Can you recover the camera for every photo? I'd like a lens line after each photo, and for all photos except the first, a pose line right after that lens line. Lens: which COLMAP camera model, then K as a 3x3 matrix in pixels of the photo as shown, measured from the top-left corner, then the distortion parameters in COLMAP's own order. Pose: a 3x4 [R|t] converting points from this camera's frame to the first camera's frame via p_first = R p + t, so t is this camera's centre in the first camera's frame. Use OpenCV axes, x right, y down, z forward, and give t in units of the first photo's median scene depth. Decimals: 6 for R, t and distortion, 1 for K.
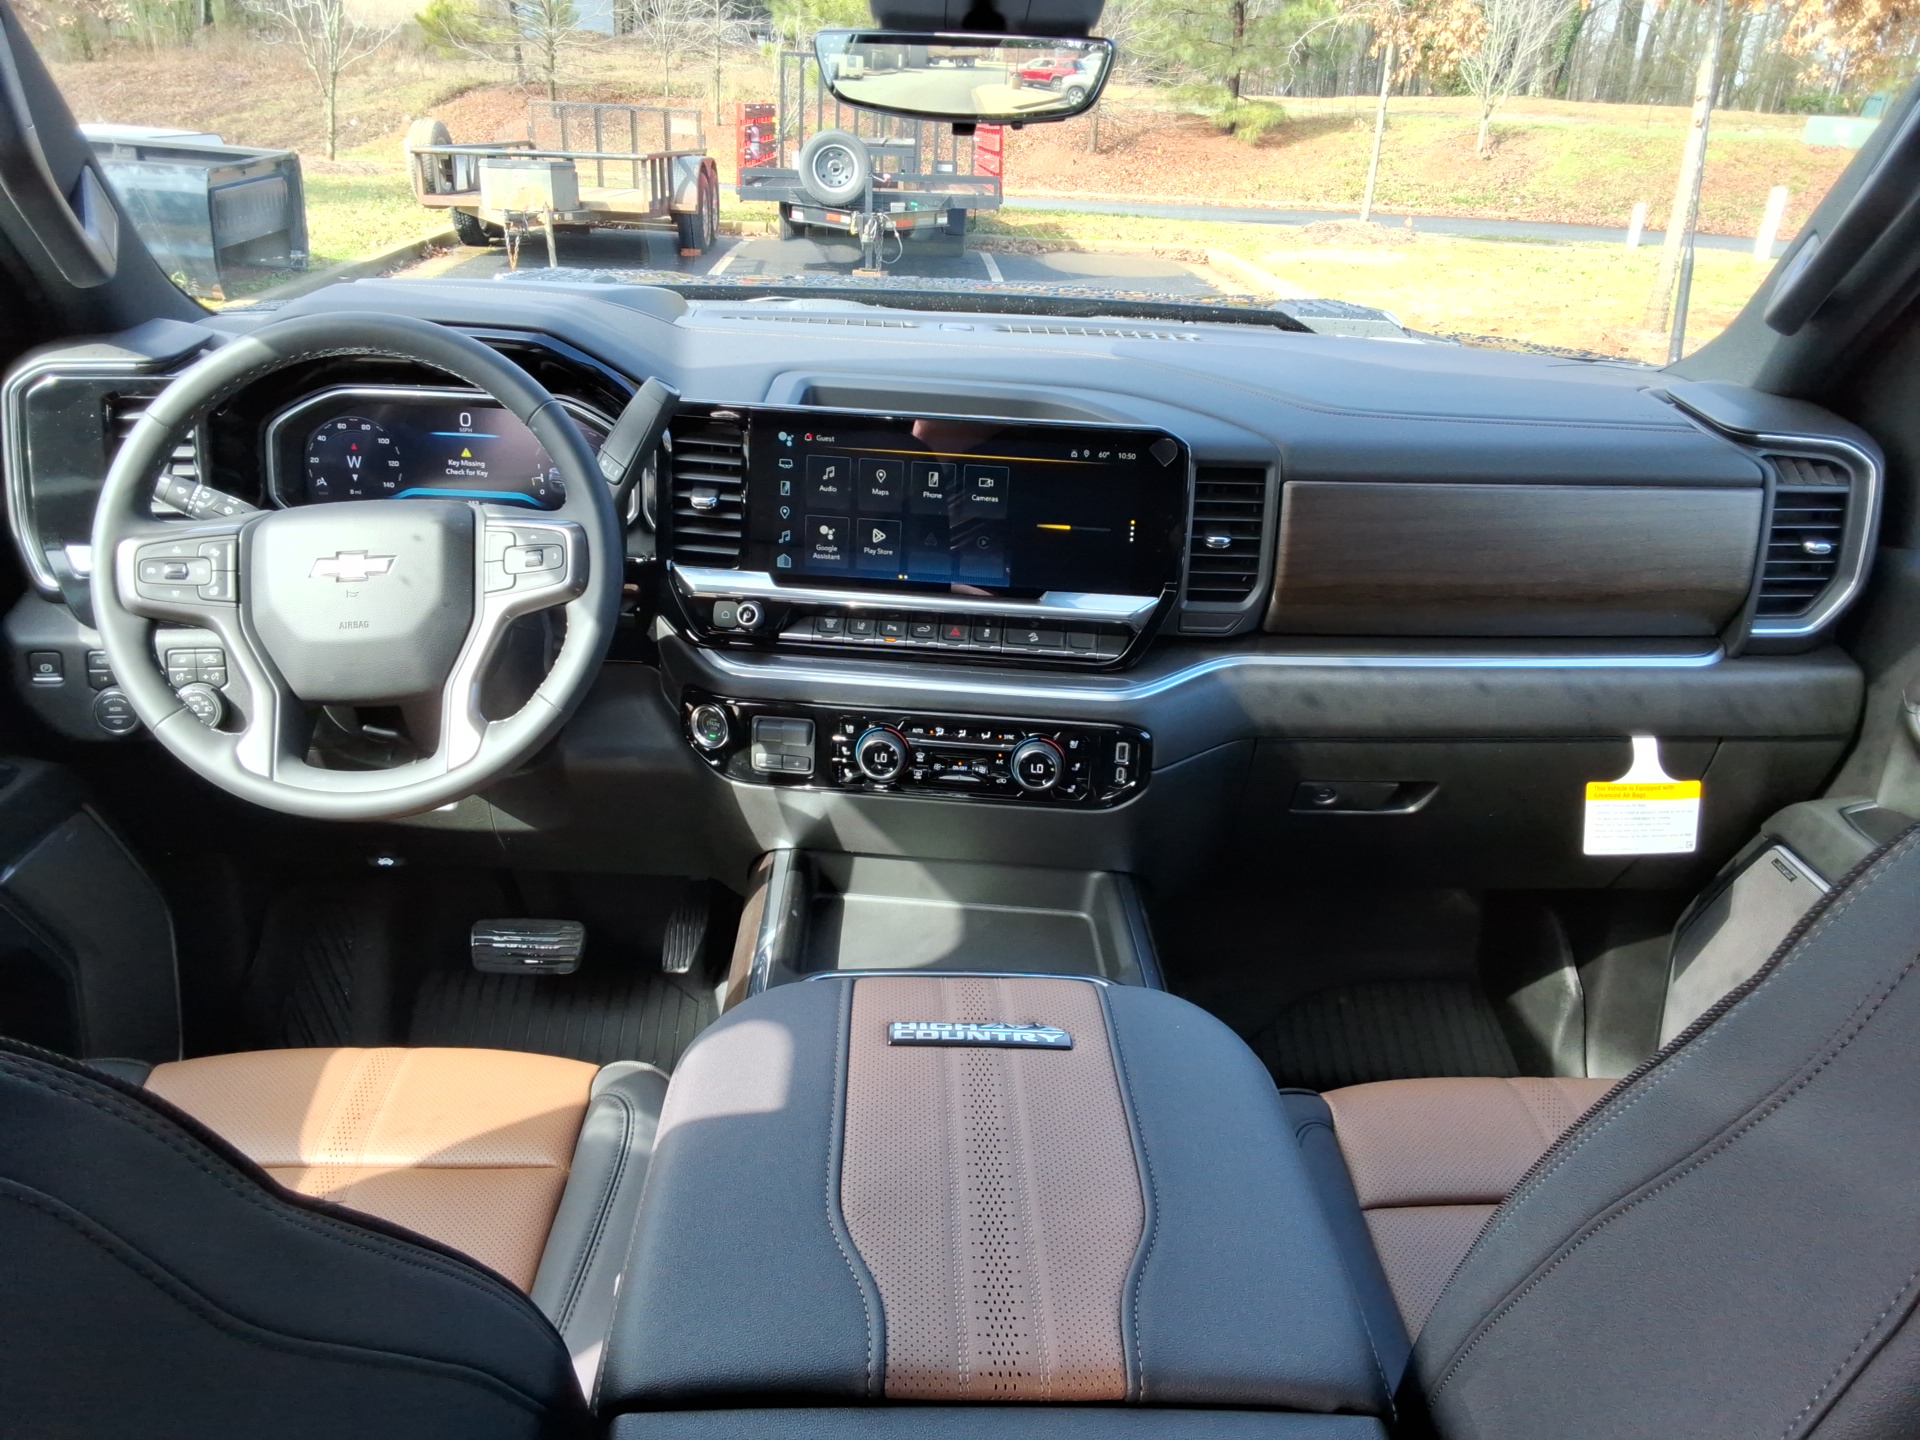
lens RADIAL K [[1541.9, 0, 959.4], [0, 1541.9, 690.5], [0, 0, 1]] dist [0.096820, -0.145827]
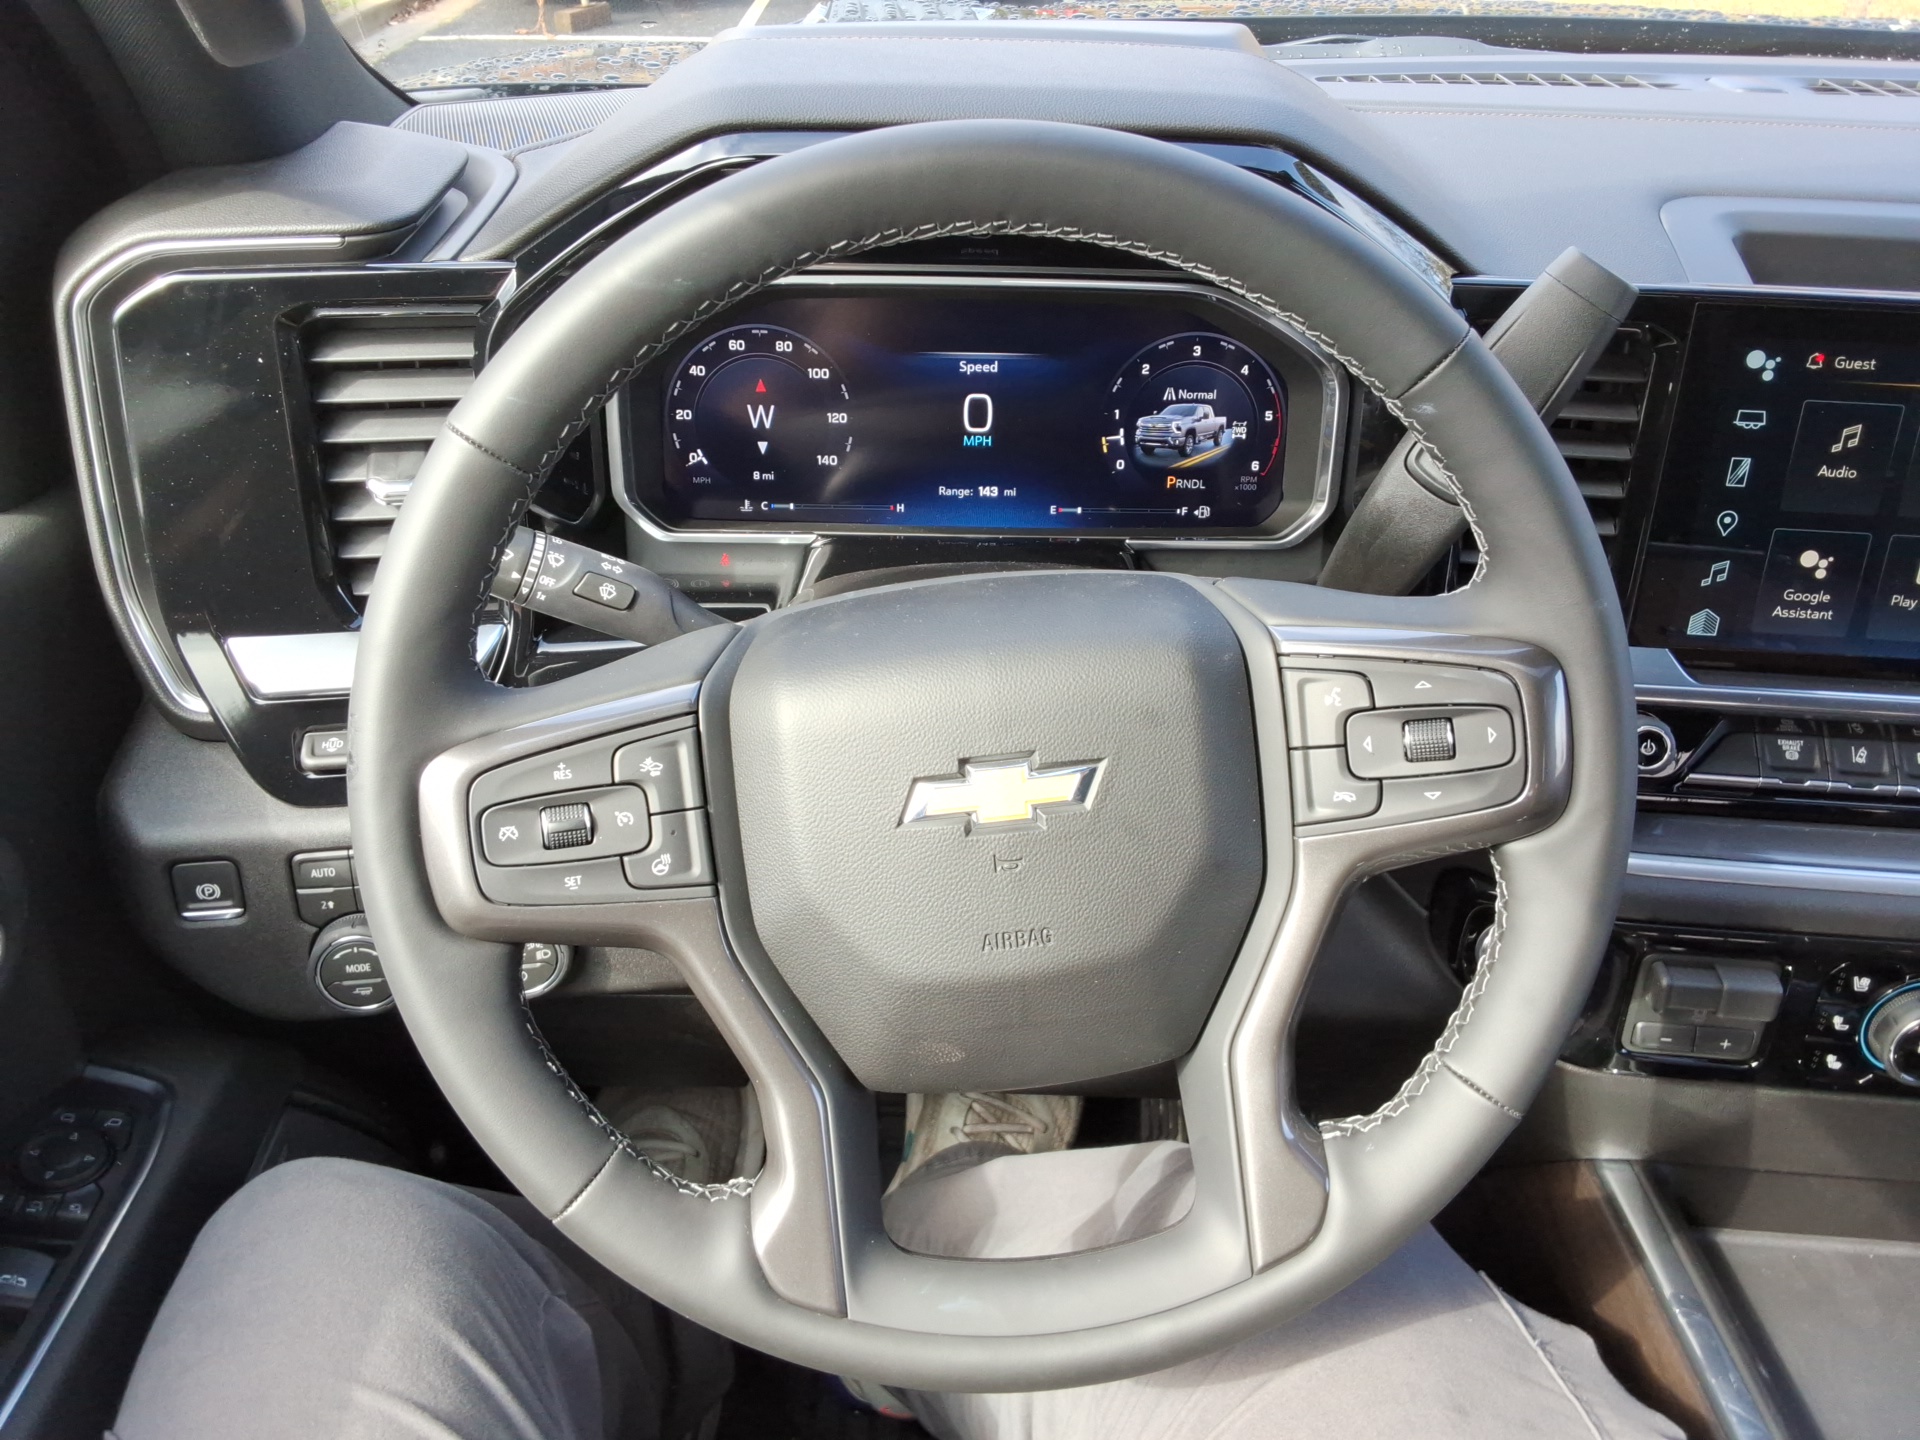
lens RADIAL K [[1540.9, 0, 987.2], [0, 1540.9, 703.3], [0, 0, 1]] dist [0.101924, -0.104012]
pose [[0.999707, -0.017266, -0.016990, -0.329293], [0.019658, 0.988102, 0.152541, -0.138970], [0.014154, -0.152830, 0.988151, 0.527025]]
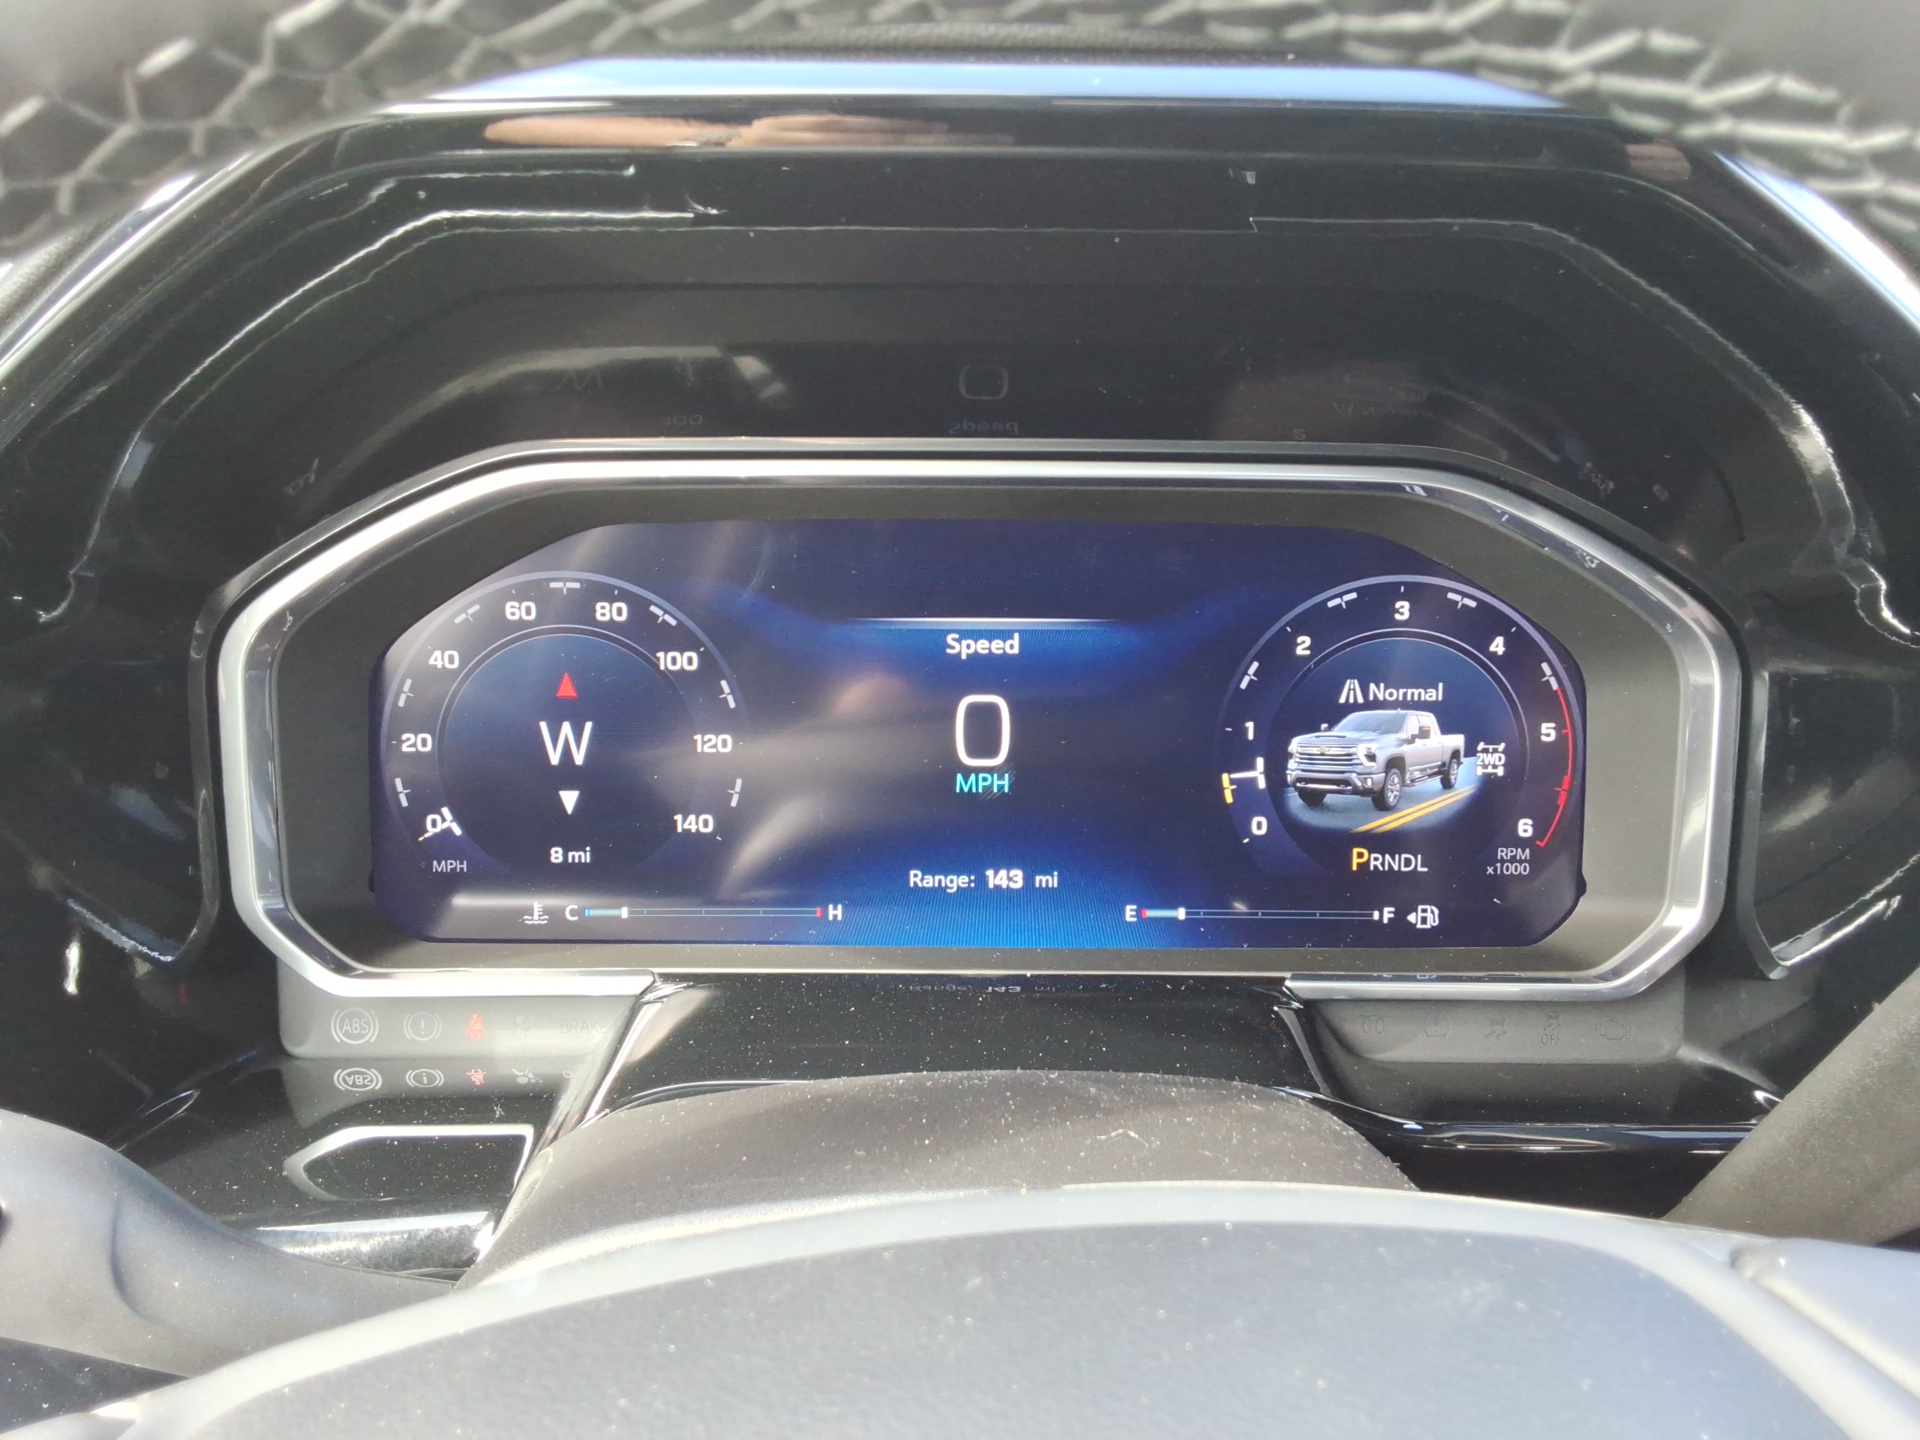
lens RADIAL K [[1541.9, 0, 966.7], [0, 1541.9, 711.2], [0, 0, 1]] dist [0.096820, -0.145827]
pose [[0.998745, -0.032434, -0.038169, -0.332040], [0.029897, 0.997421, -0.065253, -0.142097], [0.040187, 0.064030, 0.997138, 0.794288]]
